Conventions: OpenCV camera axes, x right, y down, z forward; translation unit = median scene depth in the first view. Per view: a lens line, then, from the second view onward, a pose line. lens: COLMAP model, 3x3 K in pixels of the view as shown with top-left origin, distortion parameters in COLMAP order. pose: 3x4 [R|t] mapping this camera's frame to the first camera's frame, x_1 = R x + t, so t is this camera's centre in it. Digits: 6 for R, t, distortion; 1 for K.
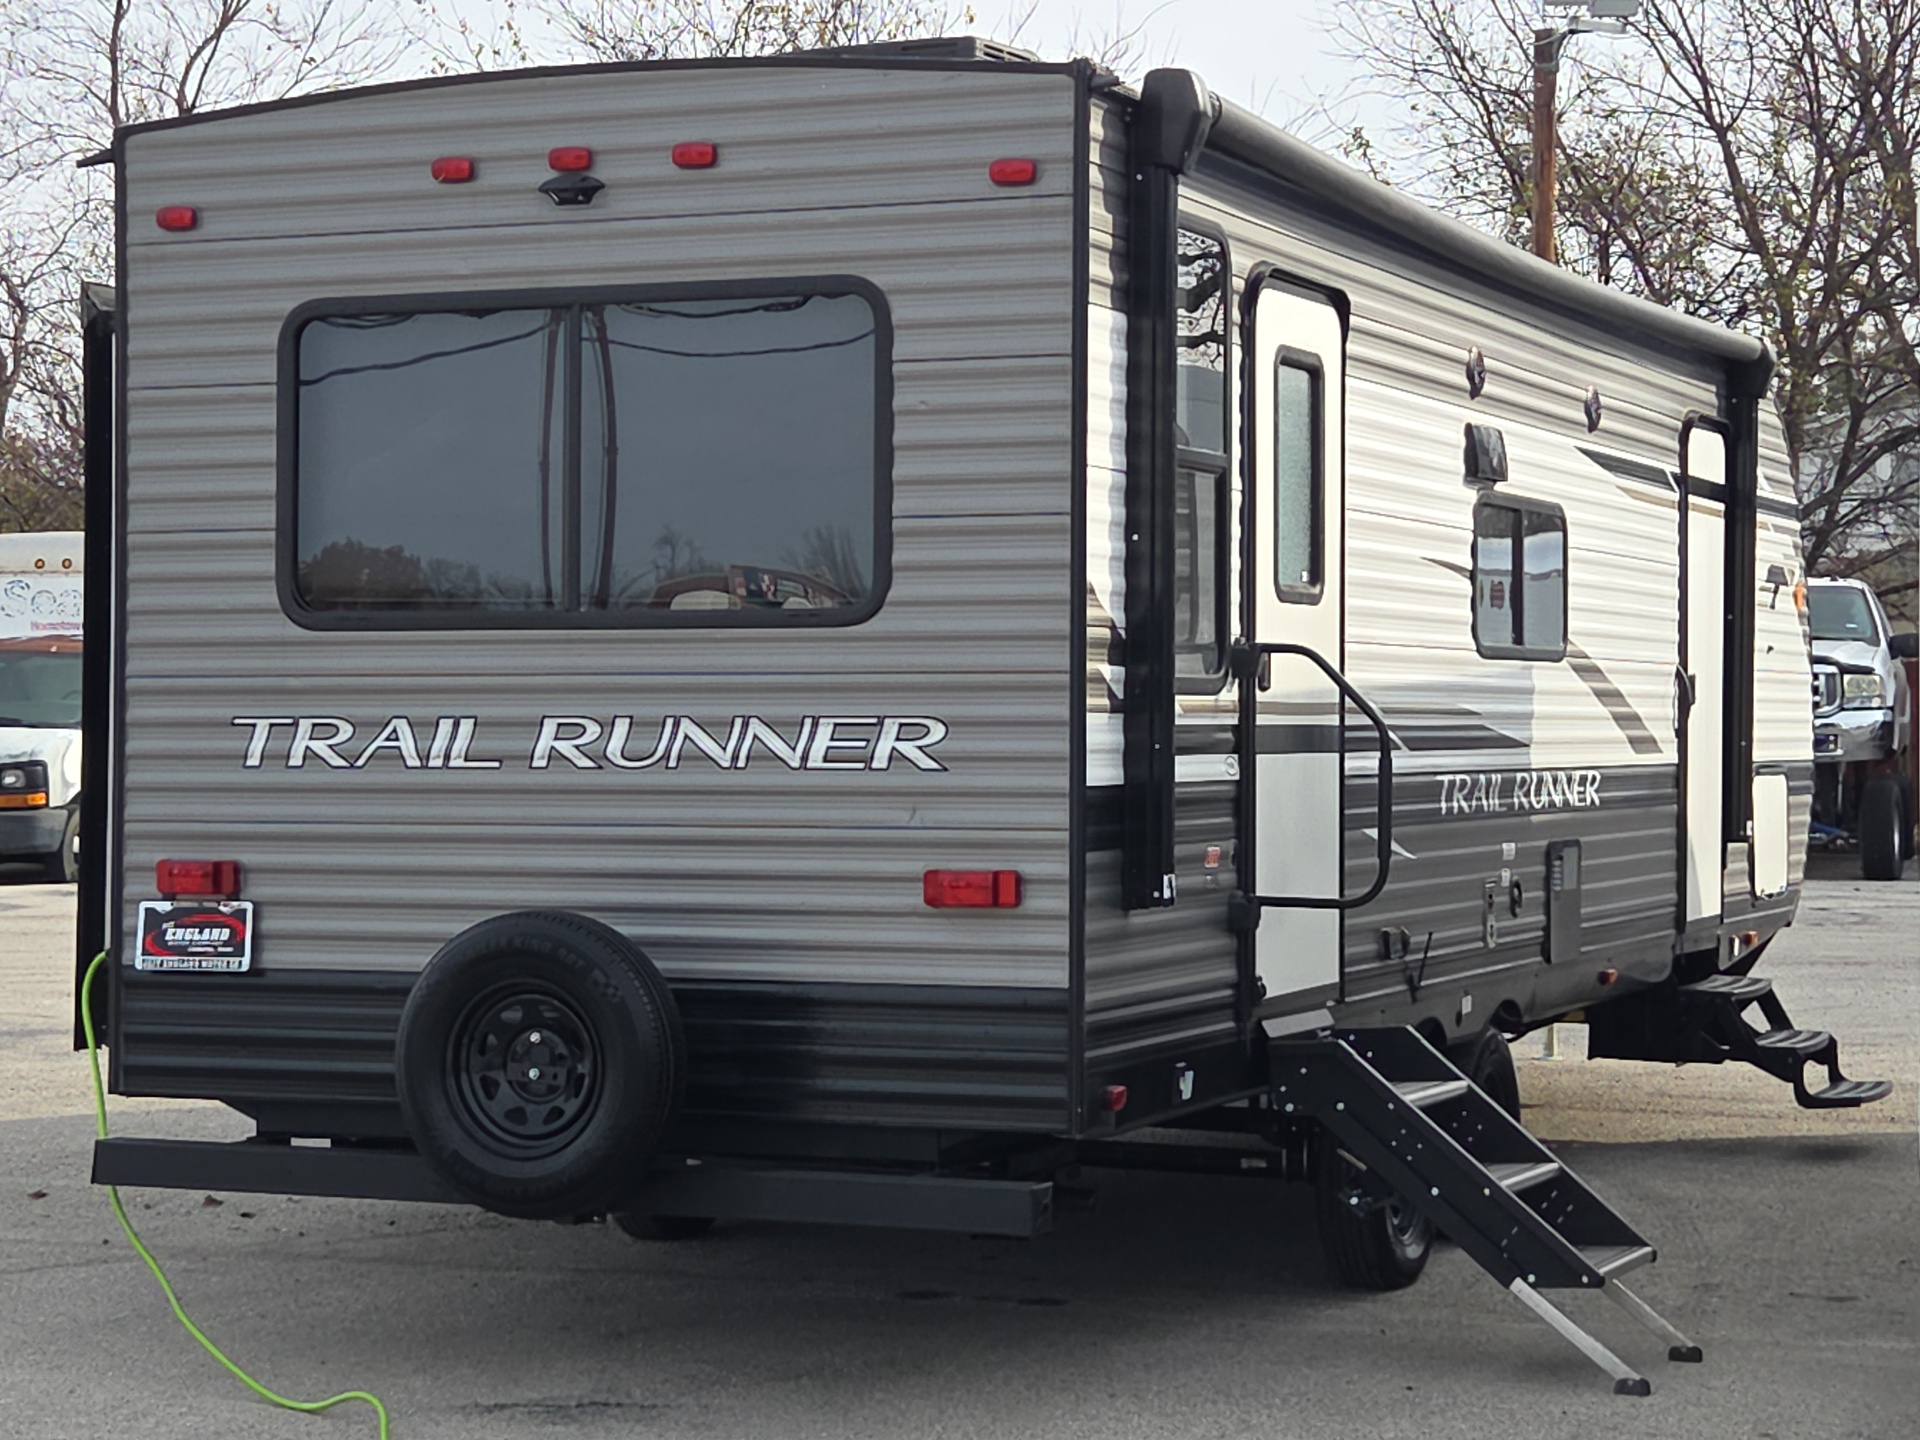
lens RADIAL K [[3924.8, 0, 960.0], [0, 3924.8, 720.0], [0, 0, 1]] dist [0.211828, -1.571810]
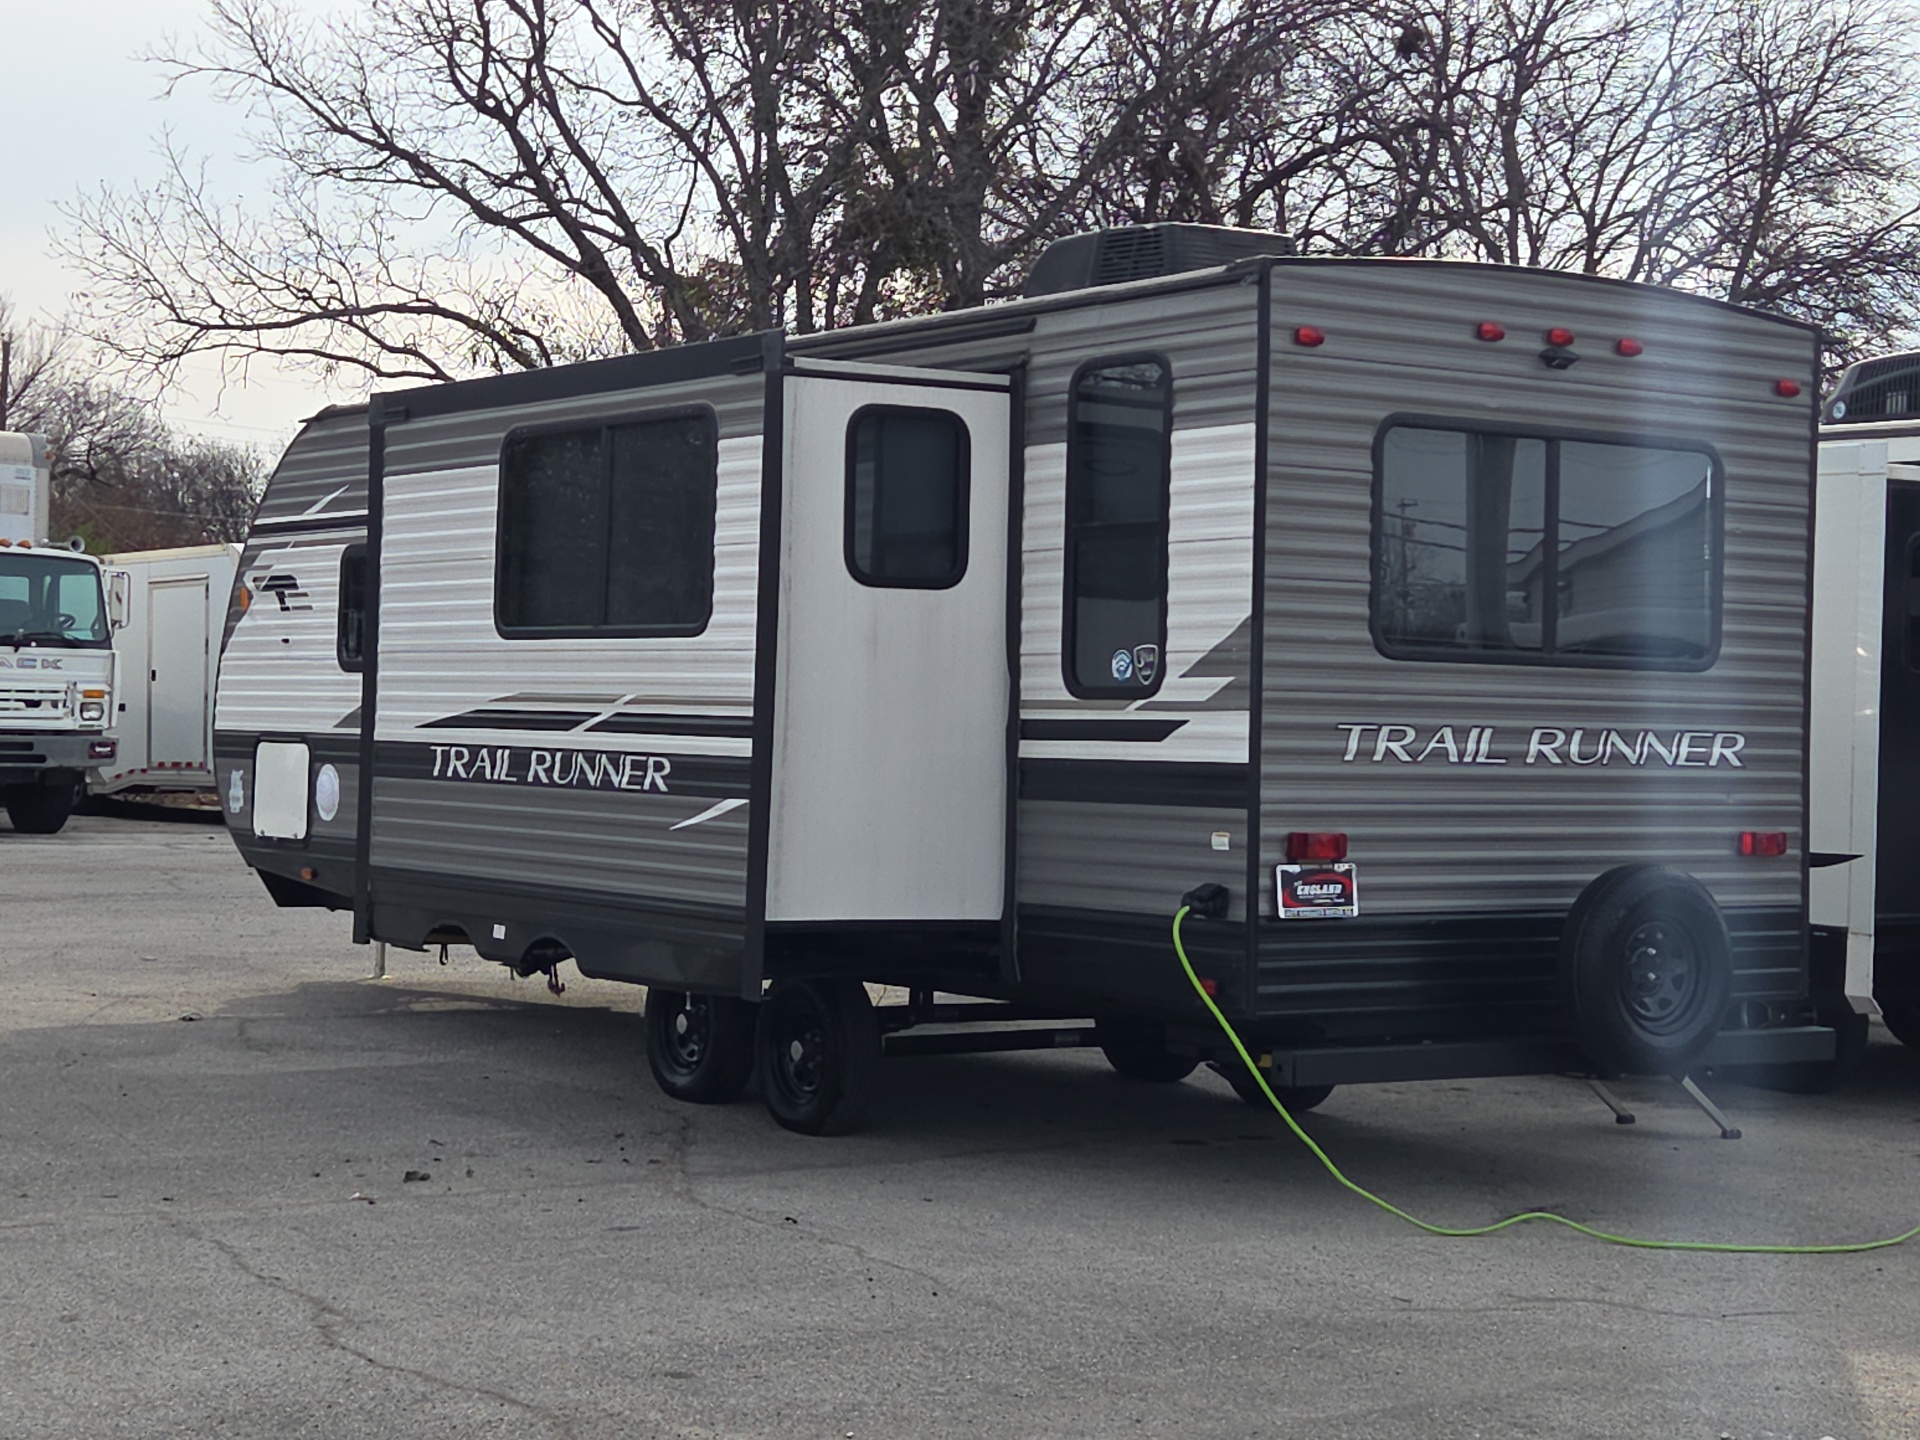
lens RADIAL K [[3416.1, 0, 960.0], [0, 3416.1, 720.0], [0, 0, 1]] dist [0.079433, 0.076316]
pose [[0.530242, 0.012233, 0.847758, -1.244410], [-0.023385, 0.999727, 0.000201, 0.000917], [-0.847524, -0.019931, 0.530383, 0.516253]]
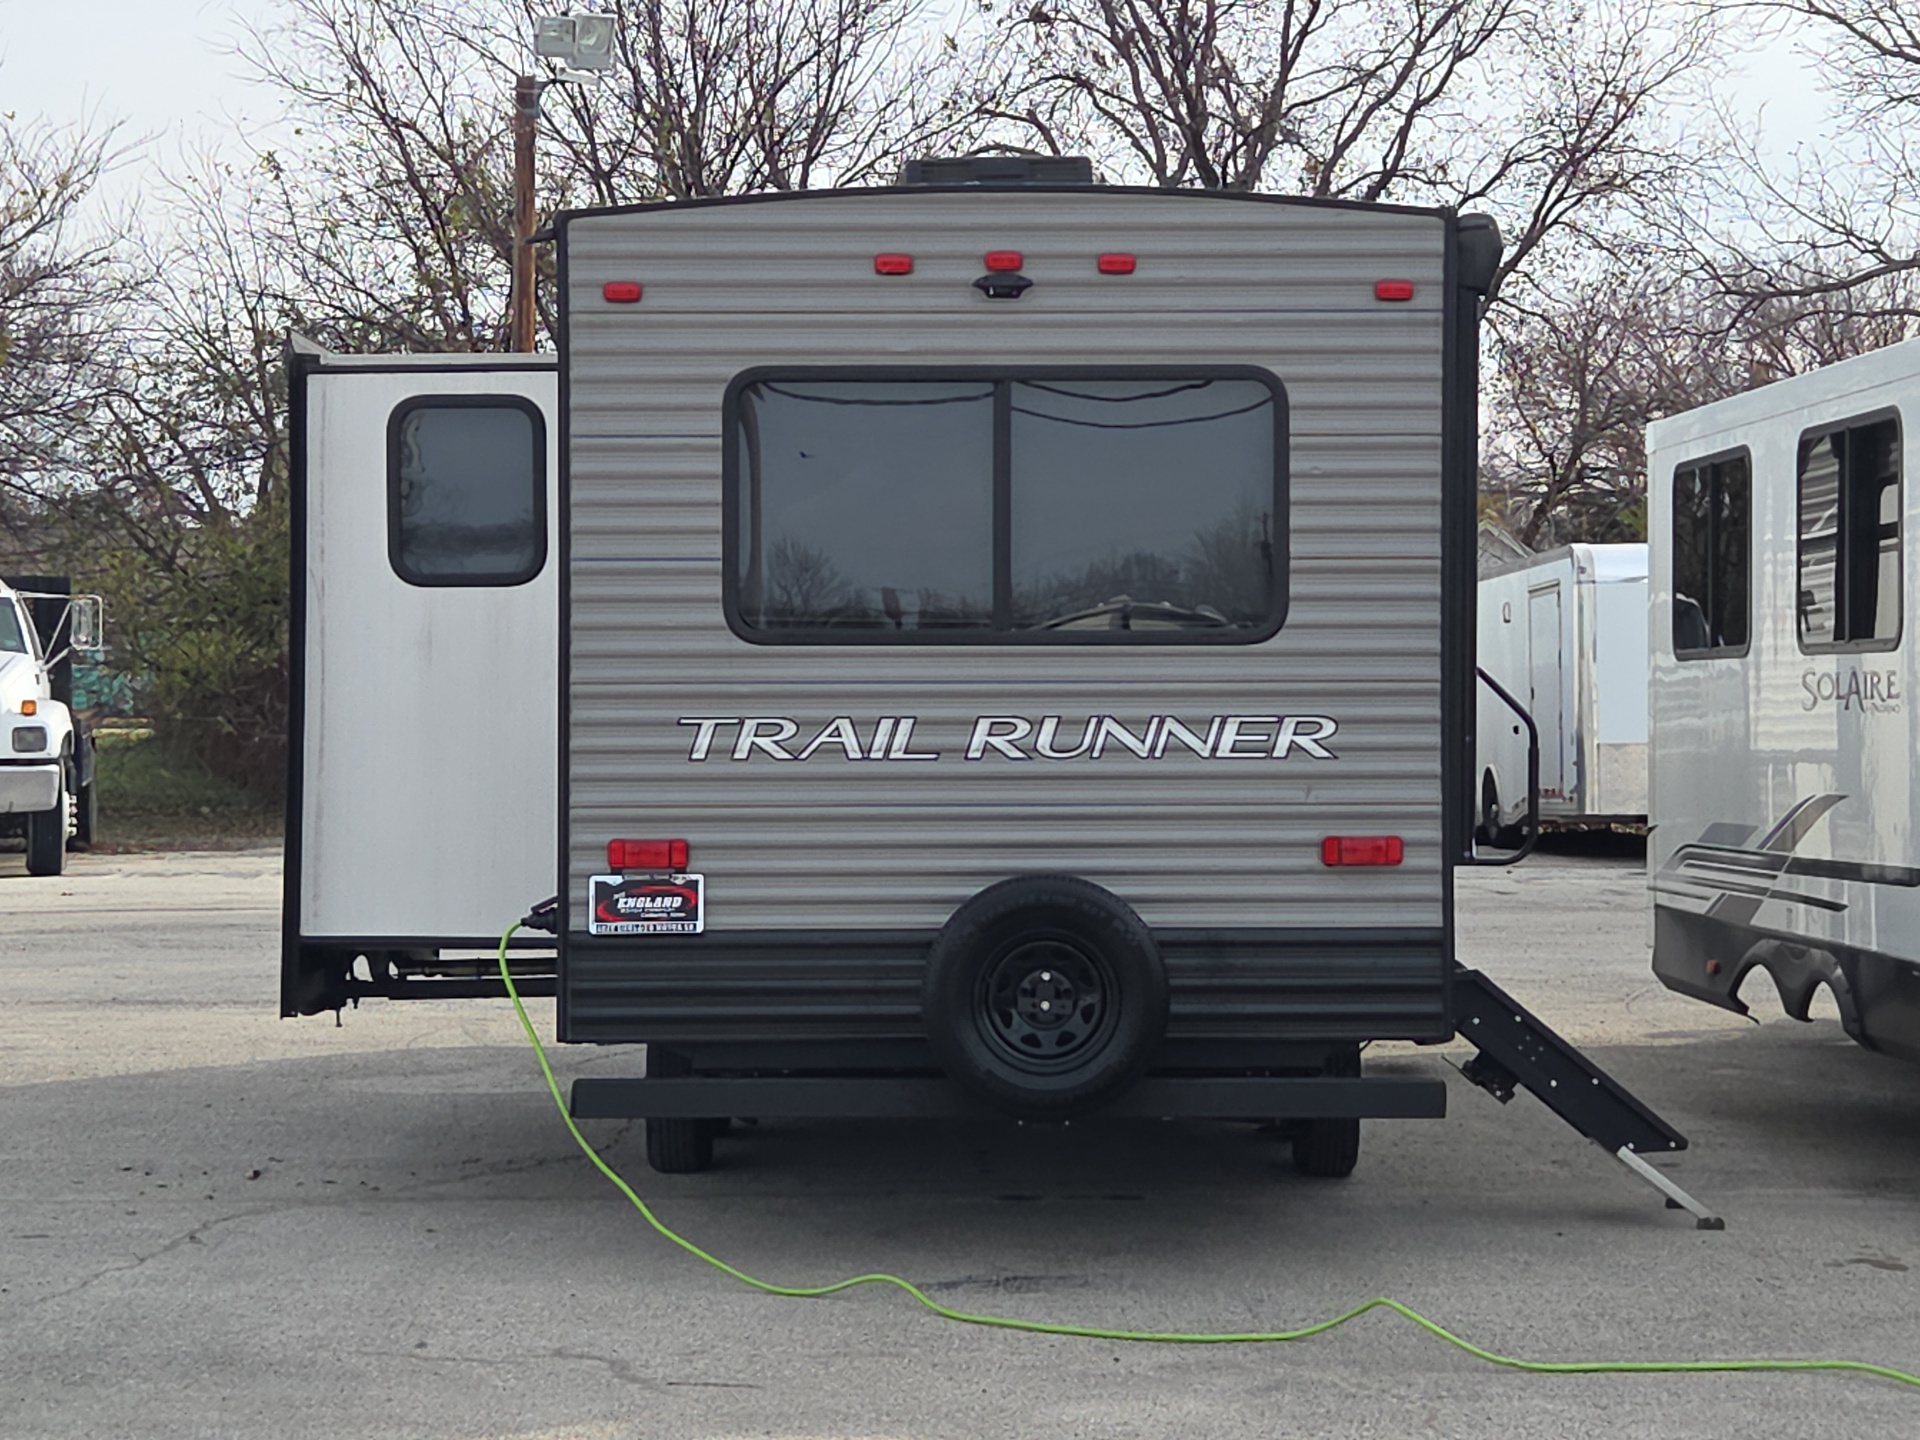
lens RADIAL K [[3924.8, 0, 960.0], [0, 3924.8, 720.0], [0, 0, 1]] dist [0.211828, -1.571810]
pose [[0.920811, -0.002431, 0.390002, -0.579107], [0.002607, 0.999997, 0.000078, 0.000031], [-0.390001, 0.000945, 0.920814, -0.117058]]
